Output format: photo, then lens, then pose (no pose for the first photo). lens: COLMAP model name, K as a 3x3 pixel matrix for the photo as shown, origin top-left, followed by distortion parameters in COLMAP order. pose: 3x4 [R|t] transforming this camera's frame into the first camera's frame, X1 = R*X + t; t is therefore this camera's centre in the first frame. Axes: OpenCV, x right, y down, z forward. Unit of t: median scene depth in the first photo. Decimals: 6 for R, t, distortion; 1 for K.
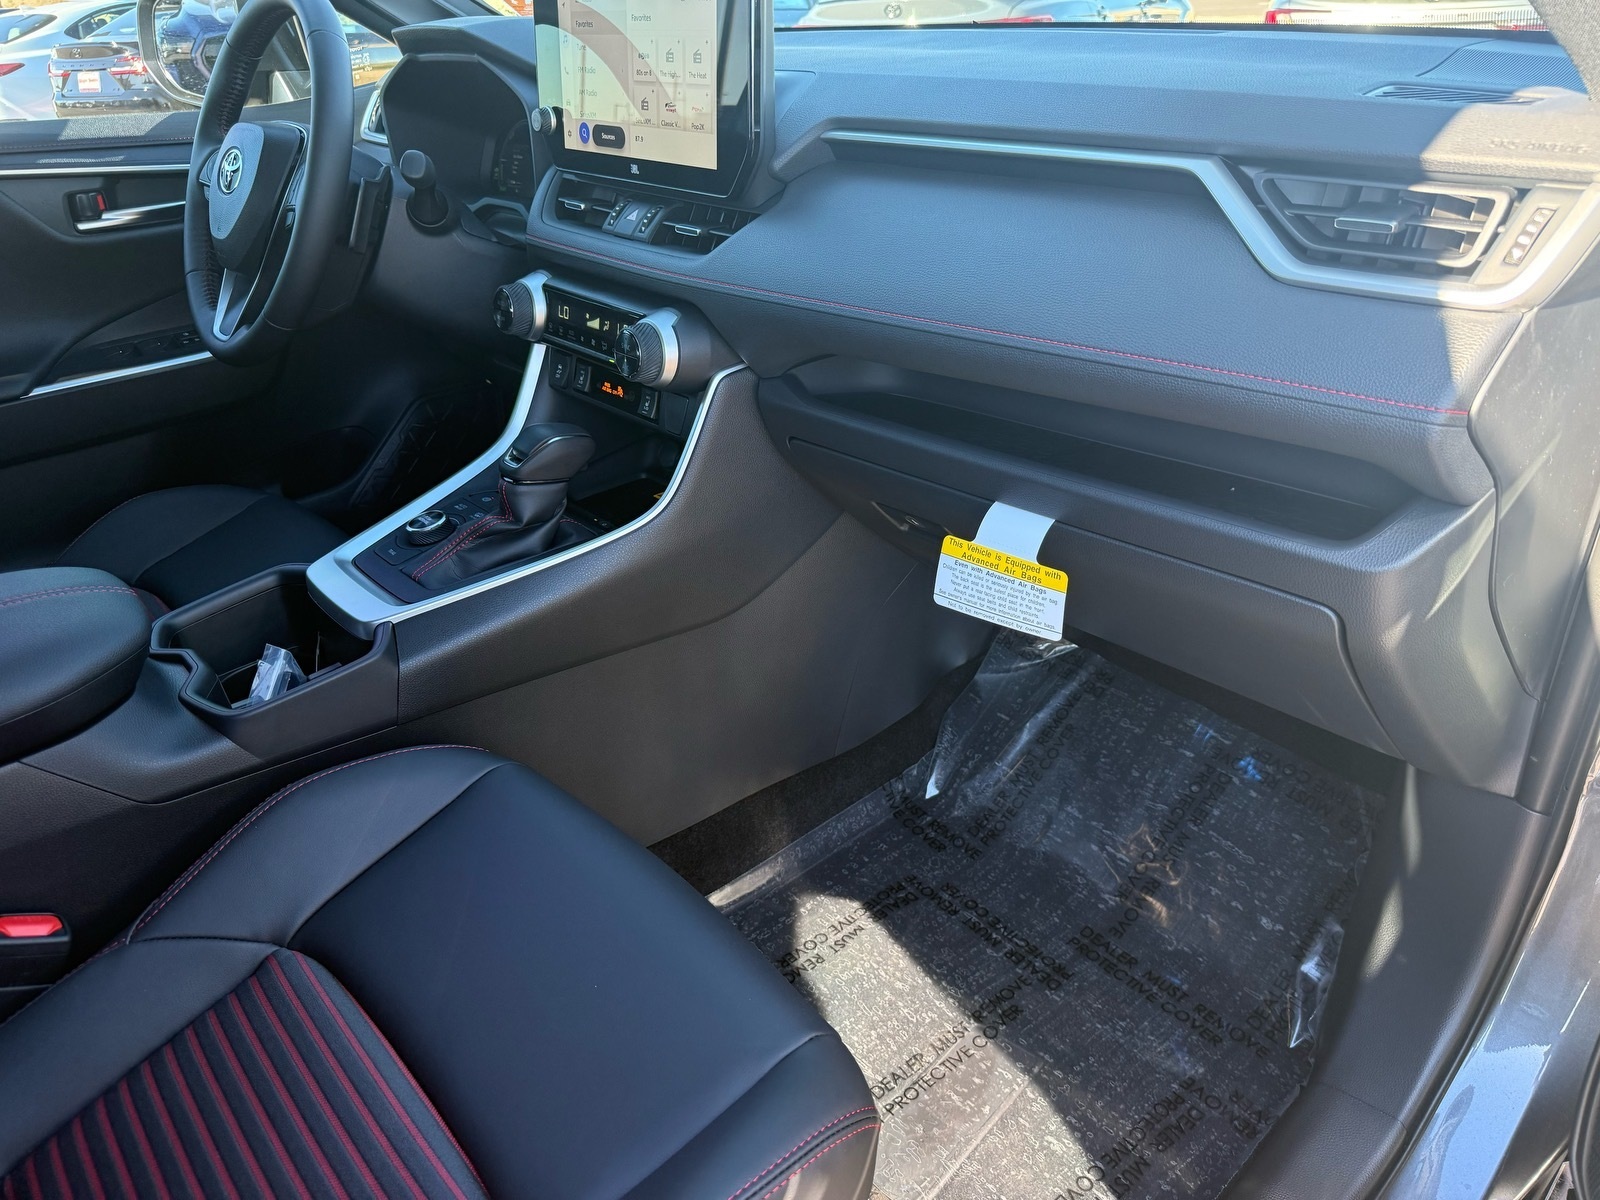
lens RADIAL K [[1146.3, 0, 814.0], [0, 1146.3, 596.7], [0, 0, 1]] dist [0.038441, -0.064792]
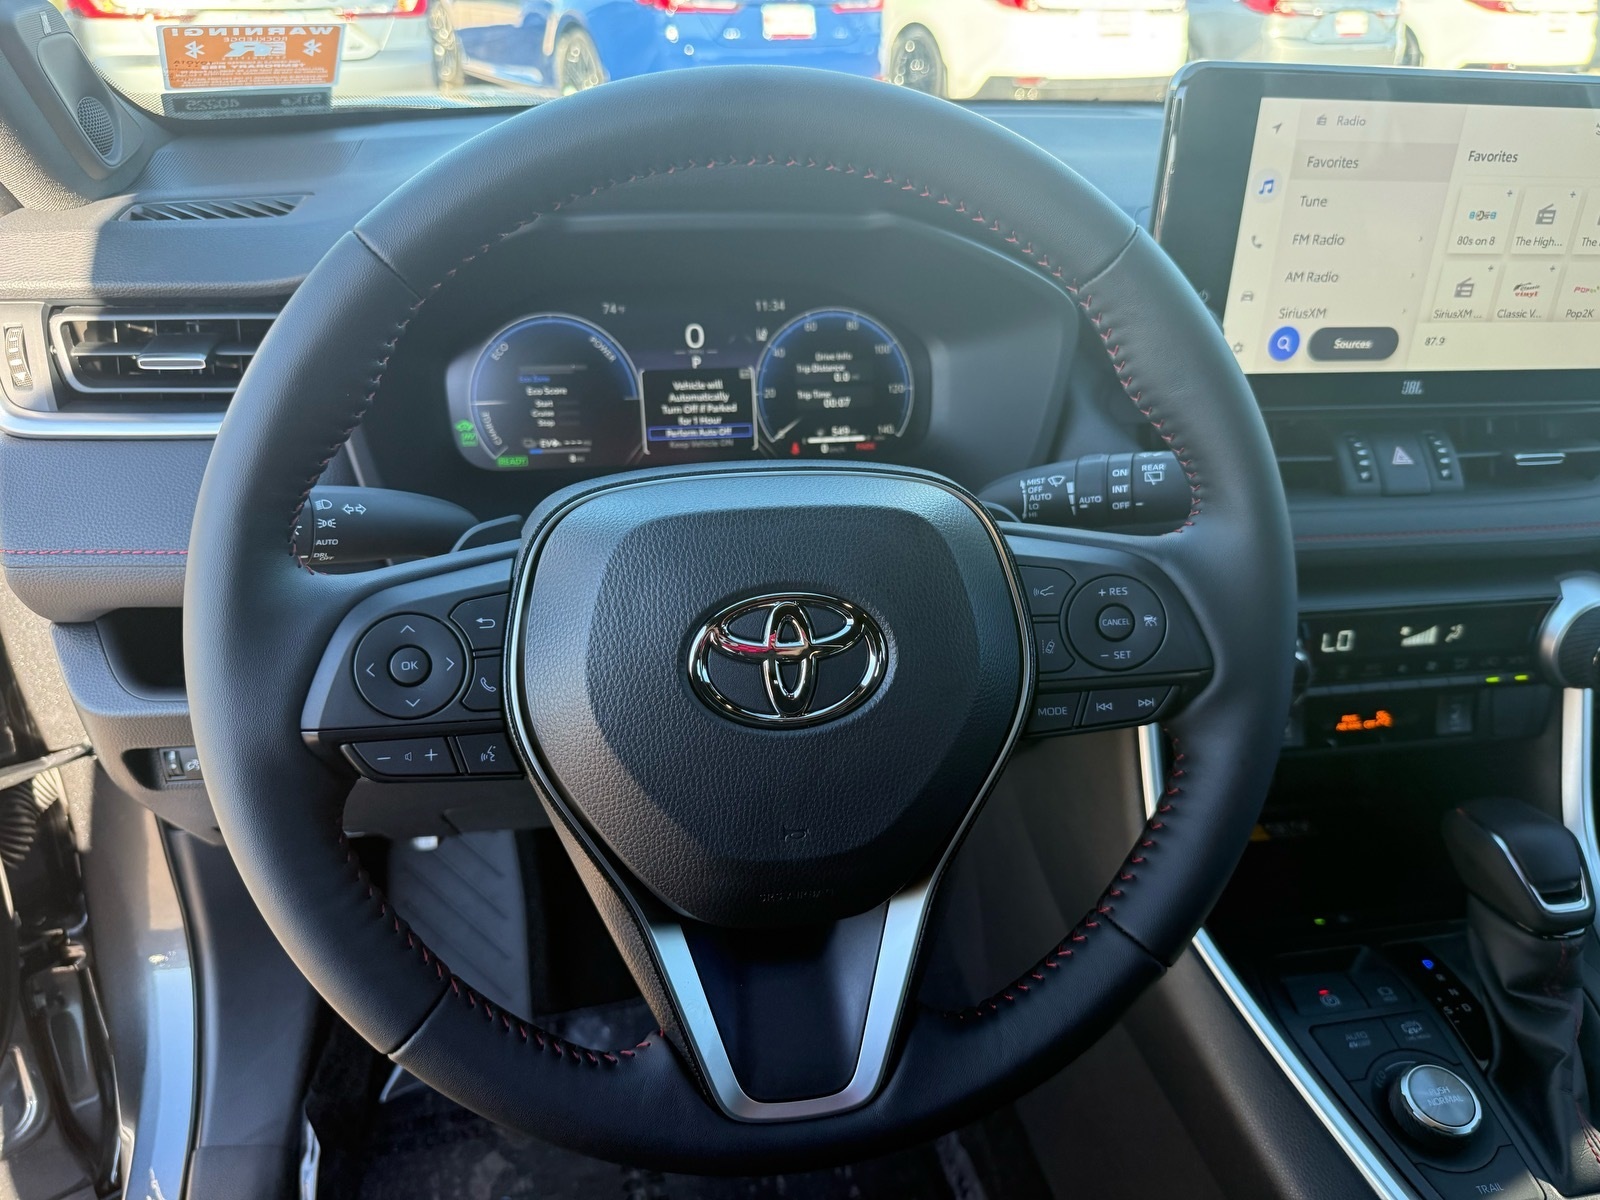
lens RADIAL K [[1146.3, 0, 794.2], [0, 1146.3, 606.4], [0, 0, 1]] dist [0.038441, -0.064792]
pose [[0.505557, -0.368583, 0.780102, -0.863102], [0.354854, 0.912973, 0.201394, -0.511675], [-0.786442, 0.175006, 0.592353, 0.921676]]
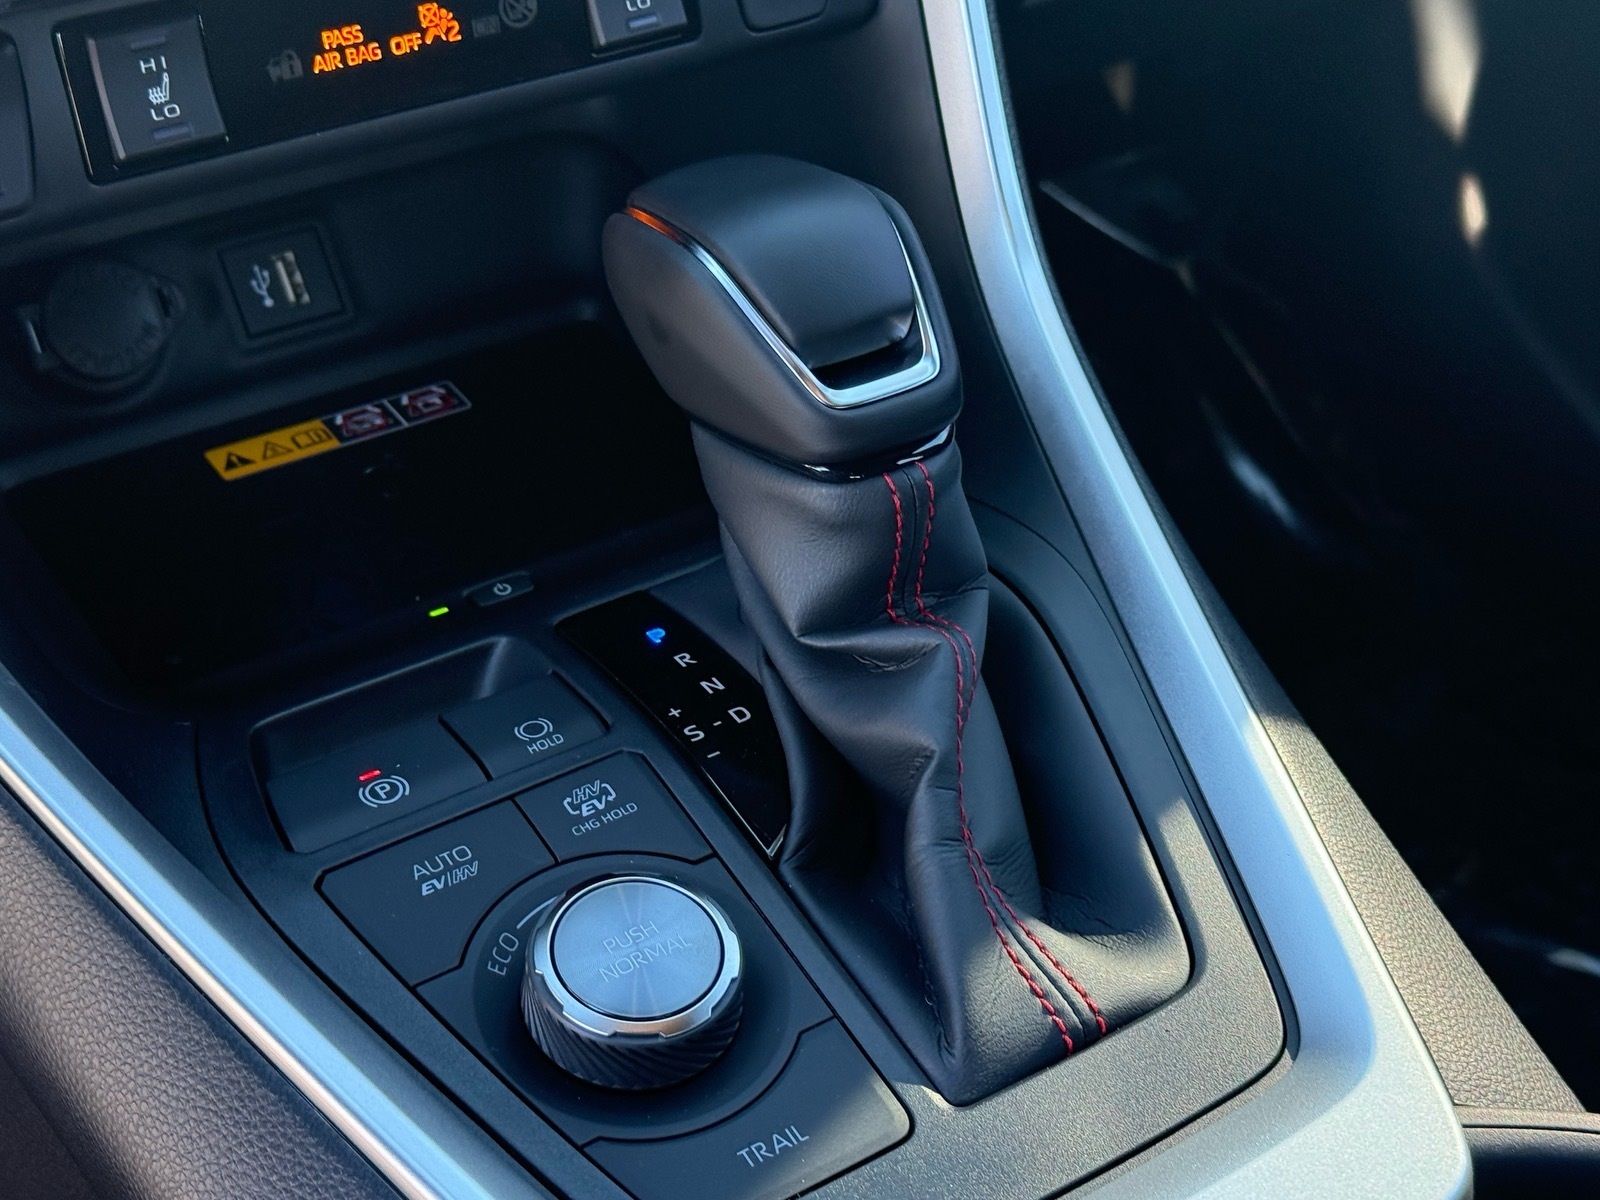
lens RADIAL K [[2546.6, 0, 793.6], [0, 2546.6, 595.1], [0, 0, 1]] dist [0.149295, 0.000000]
pose [[0.121436, -0.551282, 0.825434, -0.693772], [0.435603, 0.776830, 0.454737, -0.312764], [-0.891910, 0.304340, 0.334475, 0.847905]]
